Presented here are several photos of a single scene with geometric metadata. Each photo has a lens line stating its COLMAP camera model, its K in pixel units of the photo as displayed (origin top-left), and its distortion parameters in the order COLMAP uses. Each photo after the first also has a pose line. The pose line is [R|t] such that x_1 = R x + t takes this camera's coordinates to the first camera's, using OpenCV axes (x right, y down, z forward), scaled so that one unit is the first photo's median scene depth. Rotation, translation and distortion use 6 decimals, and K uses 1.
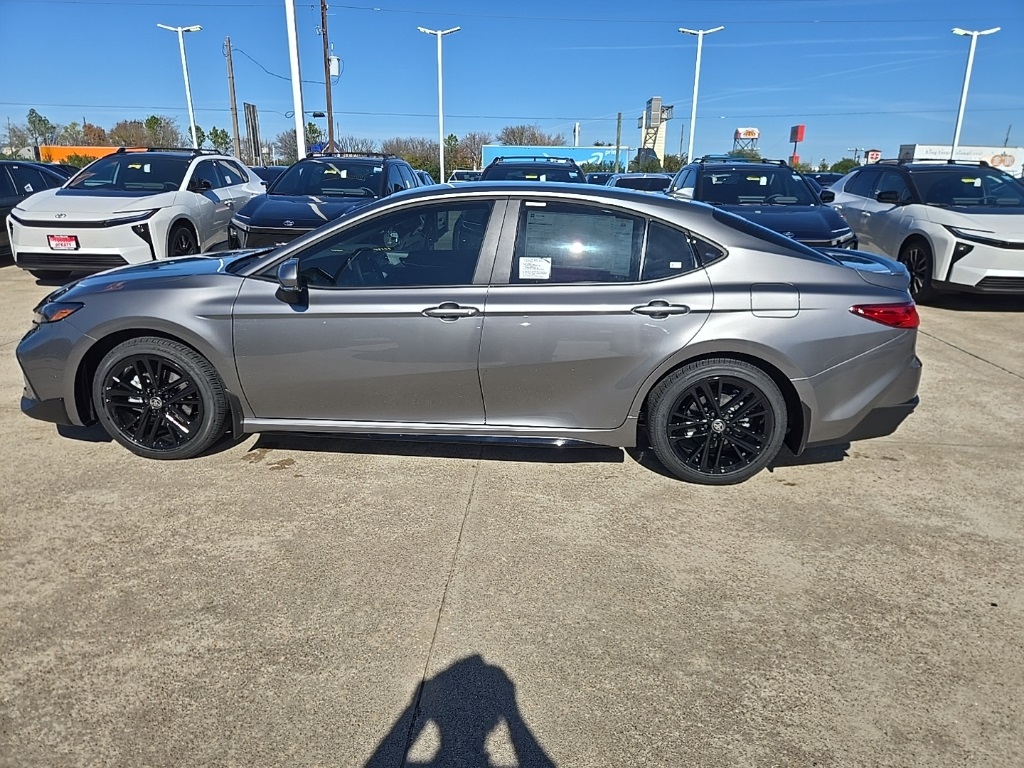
lens RADIAL K [[680.3, 0, 512.0], [0, 680.3, 384.0], [0, 0, 1]] dist [0.057434, -0.044312]
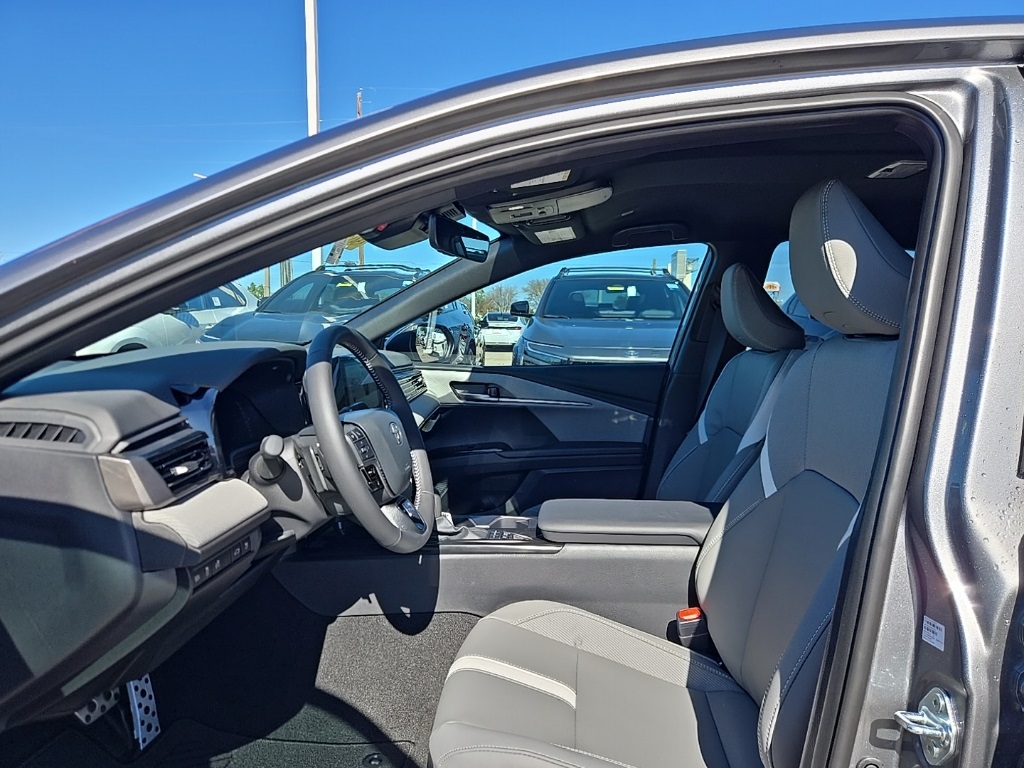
lens RADIAL K [[683.4, 0, 512.0], [0, 683.4, 384.0], [0, 0, 1]] dist [0.040957, -0.027651]
pose [[0.999500, 0.002249, -0.031548, -0.057372], [-0.008889, 0.977233, -0.211981, -0.046486], [0.030353, 0.212155, 0.976764, 0.293753]]
